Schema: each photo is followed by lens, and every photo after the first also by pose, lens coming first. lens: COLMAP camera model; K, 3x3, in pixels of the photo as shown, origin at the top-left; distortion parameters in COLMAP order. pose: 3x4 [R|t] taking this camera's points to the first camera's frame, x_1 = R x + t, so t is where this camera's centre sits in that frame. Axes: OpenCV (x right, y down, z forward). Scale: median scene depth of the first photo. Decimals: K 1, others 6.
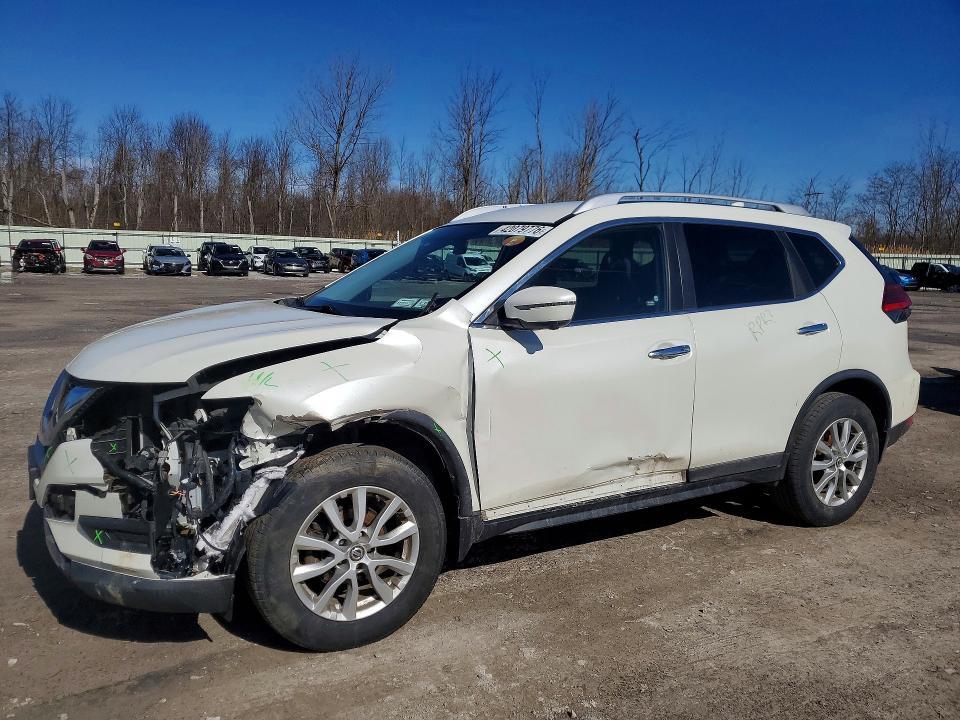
lens RADIAL K [[804.4, 0, 480.7], [0, 804.4, 366.6], [0, 0, 1]] dist [0.017880, -0.003376]
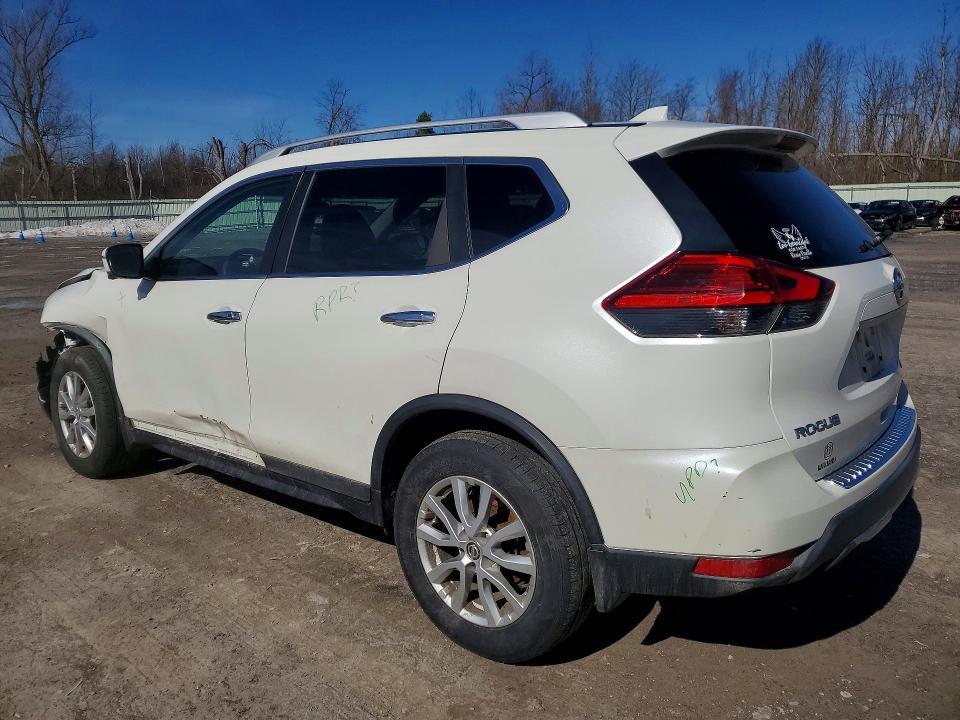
lens RADIAL K [[804.4, 0, 473.9], [0, 804.4, 360.5], [0, 0, 1]] dist [0.017880, -0.003376]
pose [[0.296868, 0.152928, -0.942594, 1.175280], [-0.111603, 0.985885, 0.124802, -0.113740], [0.948375, 0.068146, 0.309745, 0.961377]]
